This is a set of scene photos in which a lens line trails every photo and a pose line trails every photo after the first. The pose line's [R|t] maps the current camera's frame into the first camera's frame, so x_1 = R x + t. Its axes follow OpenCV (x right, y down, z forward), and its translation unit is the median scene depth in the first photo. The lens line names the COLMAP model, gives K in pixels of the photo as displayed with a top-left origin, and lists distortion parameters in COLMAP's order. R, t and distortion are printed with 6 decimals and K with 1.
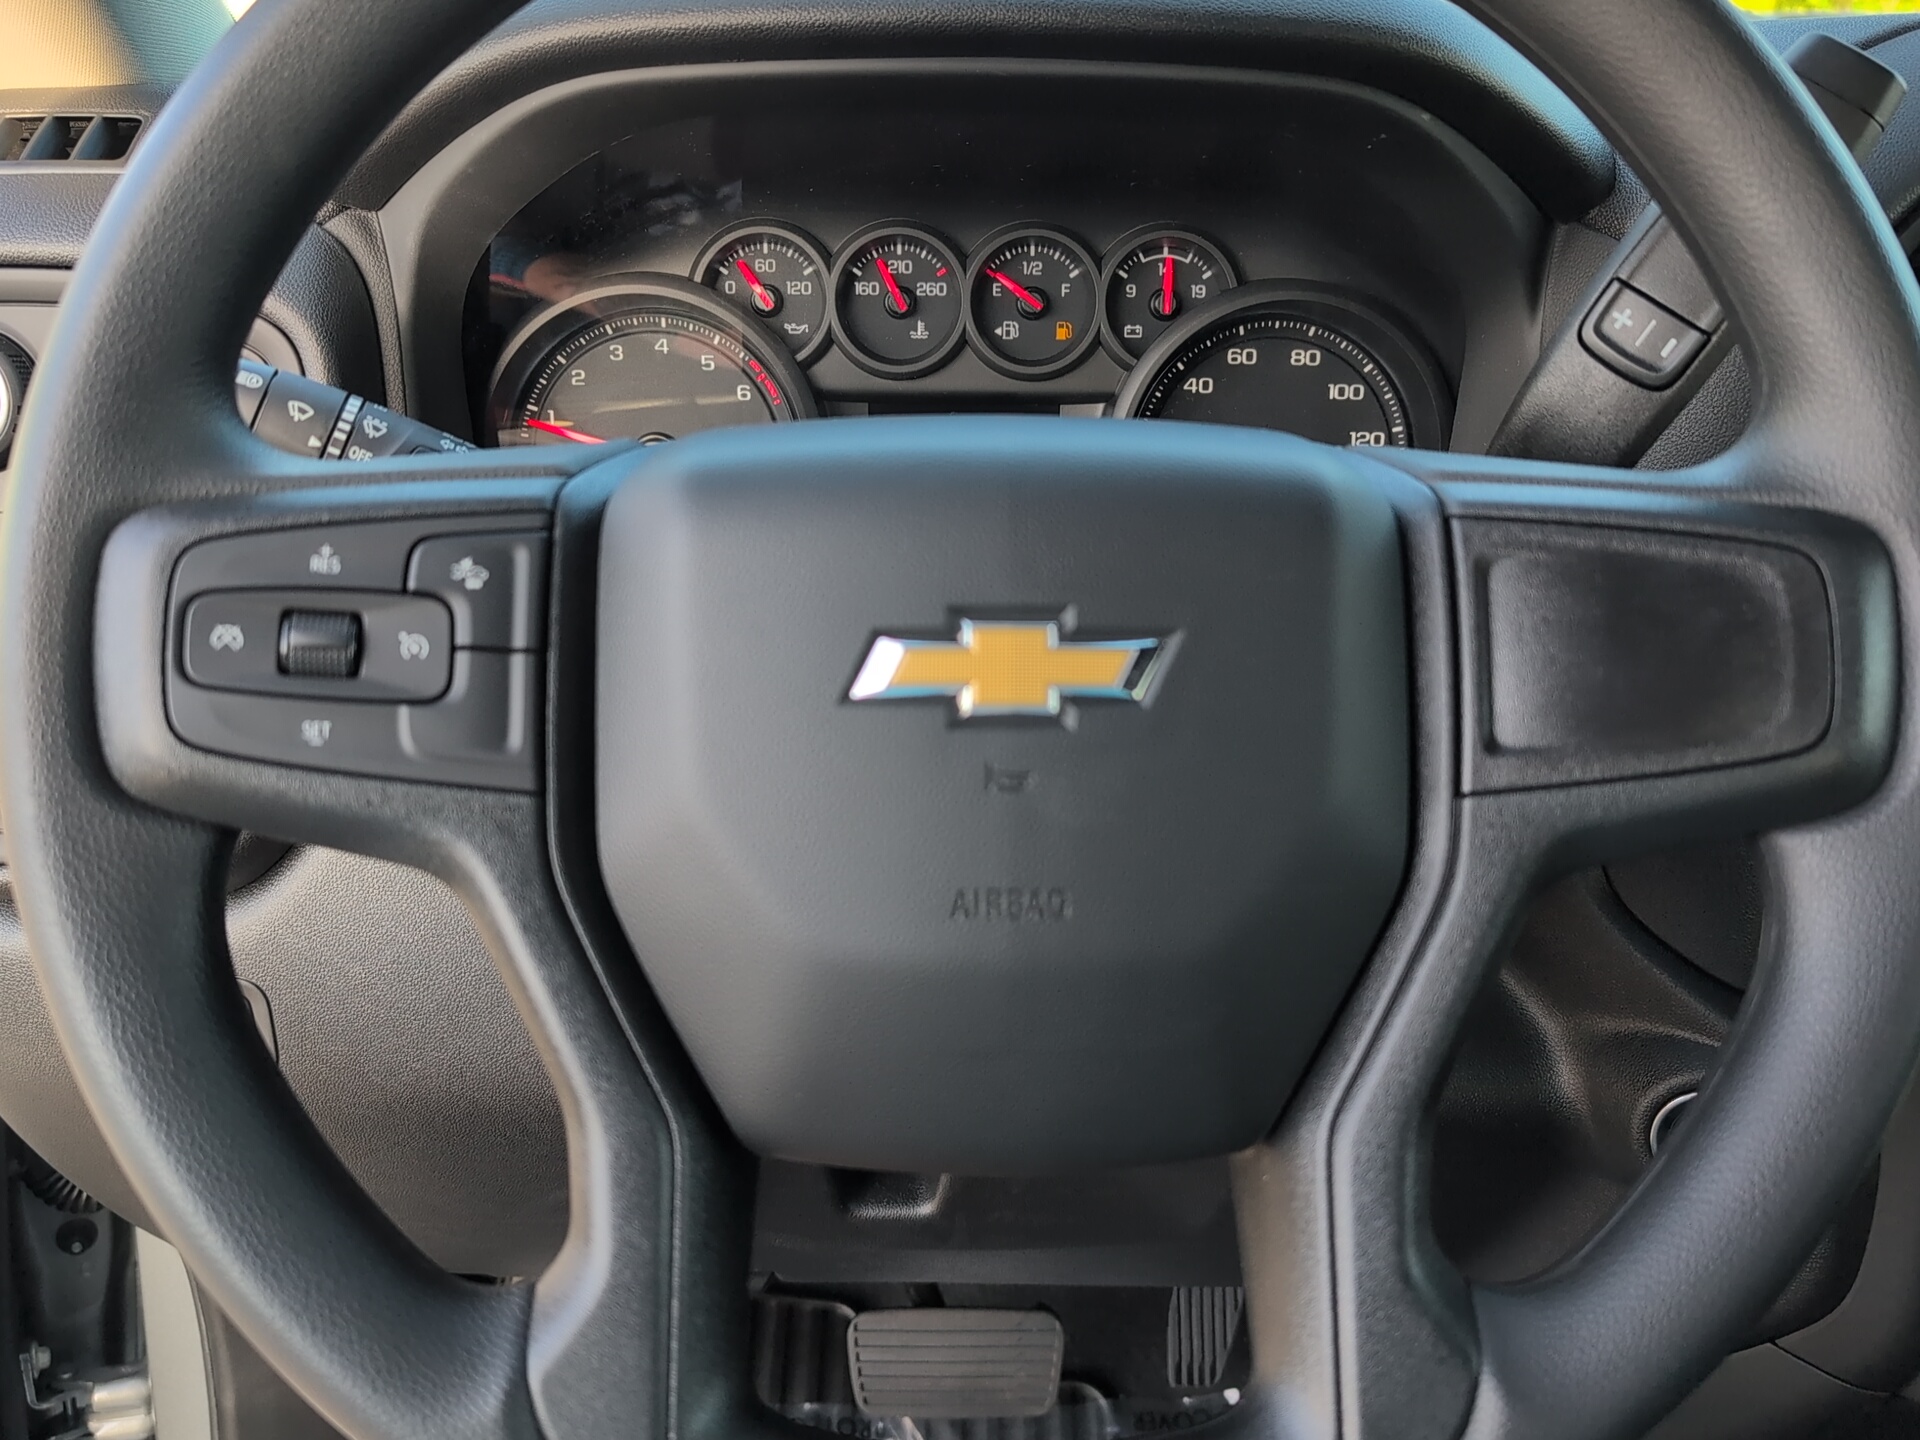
lens RADIAL K [[1541.2, 0, 971.6], [0, 1541.2, 721.9], [0, 0, 1]] dist [-0.016718, -0.040431]
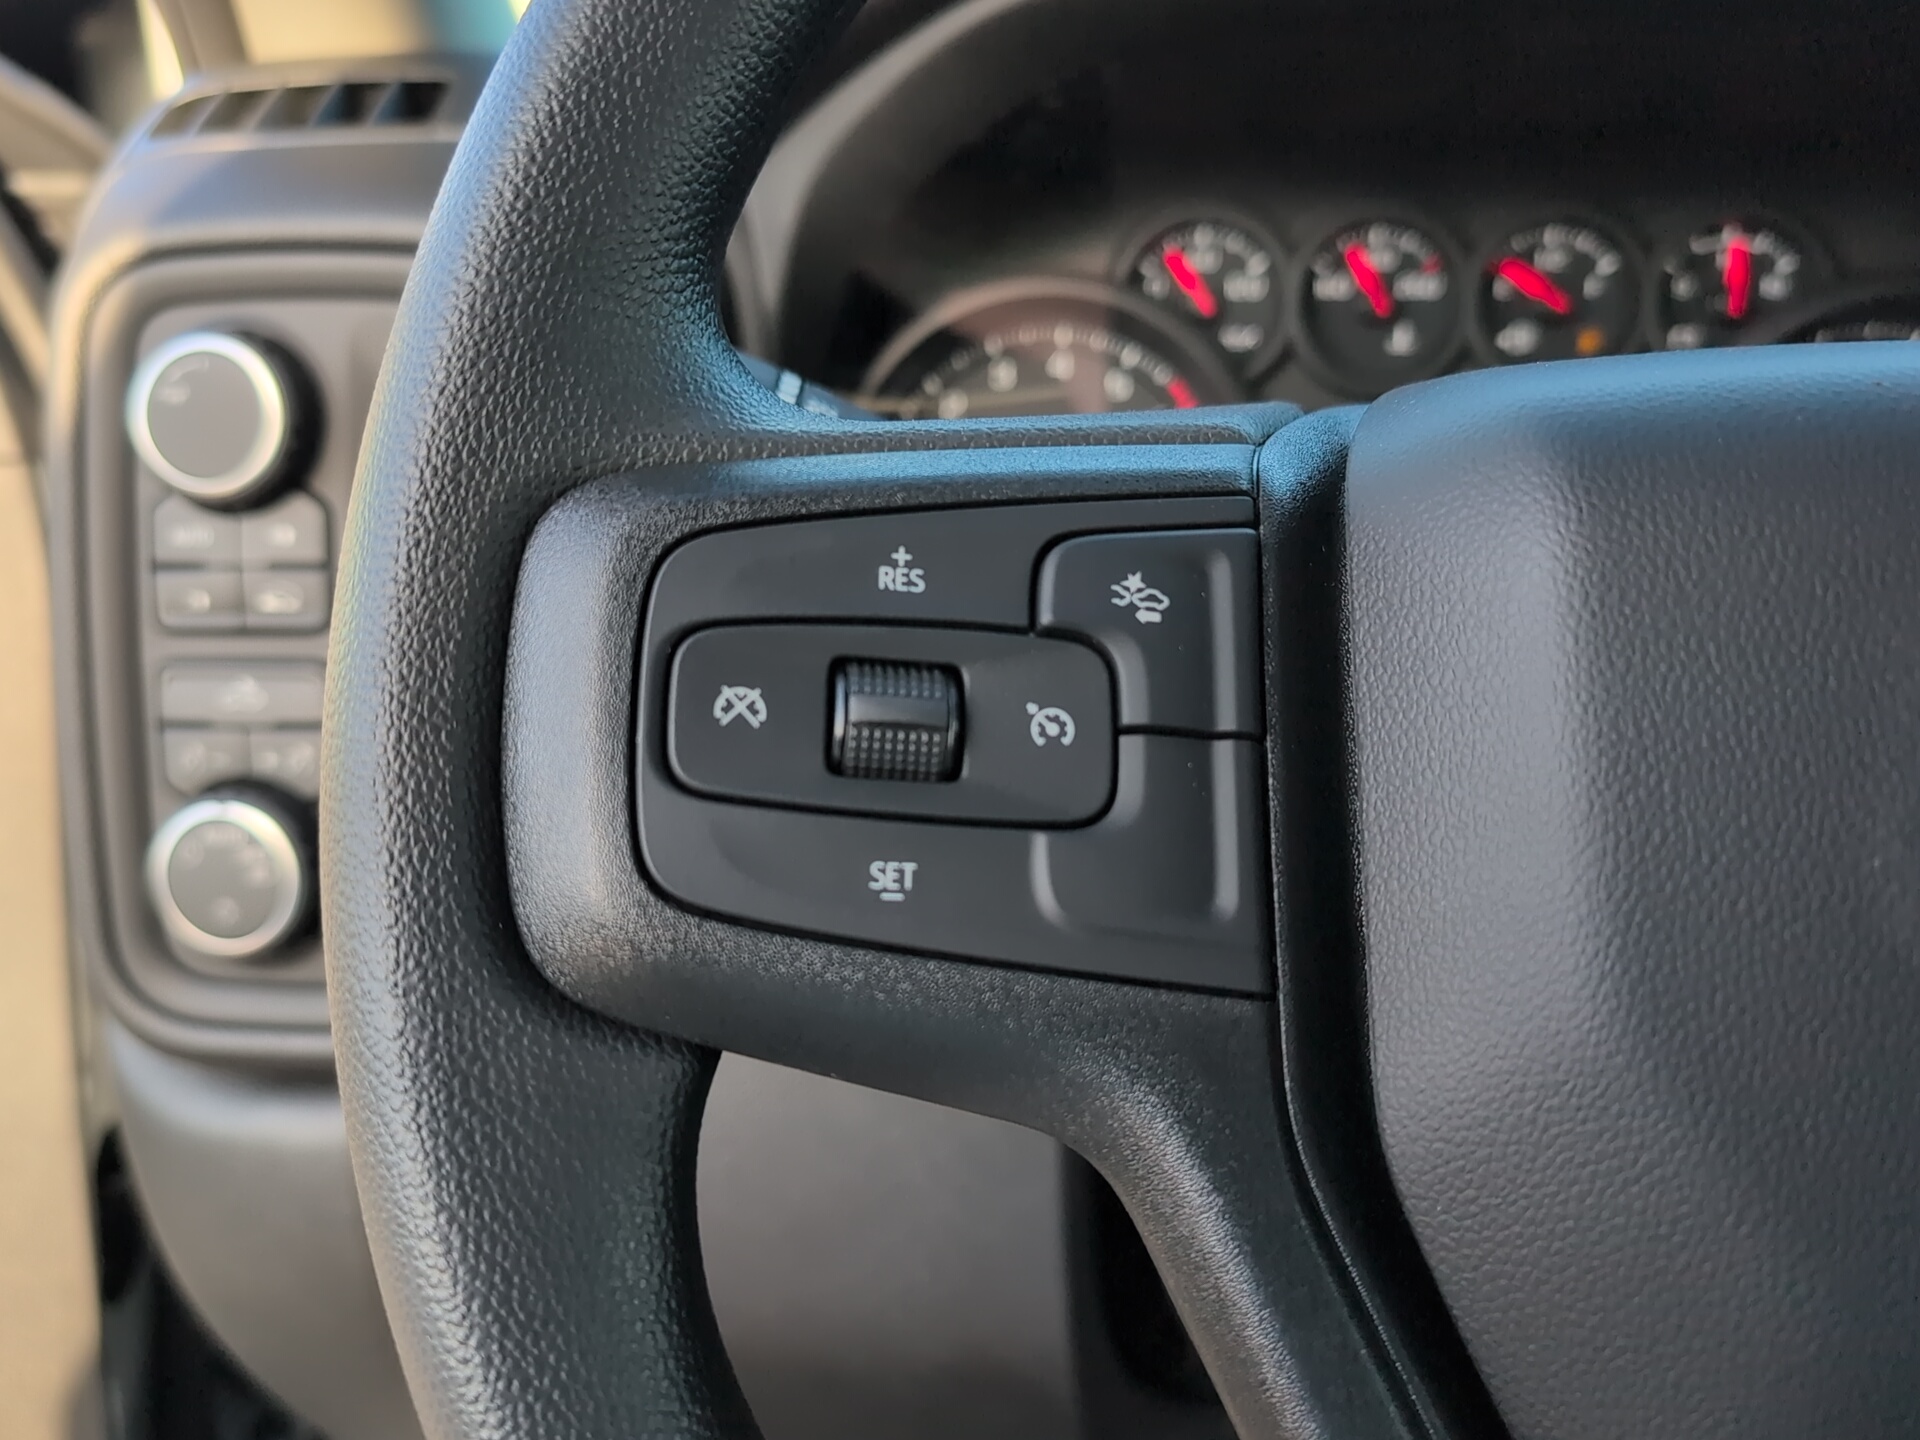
lens RADIAL K [[1541.2, 0, 947.2], [0, 1541.2, 732.5], [0, 0, 1]] dist [-0.016718, -0.040431]
pose [[0.994457, 0.004384, -0.105056, -0.344176], [-0.011633, 0.997584, -0.068492, -0.008597], [0.104502, 0.069335, 0.992105, 0.445827]]
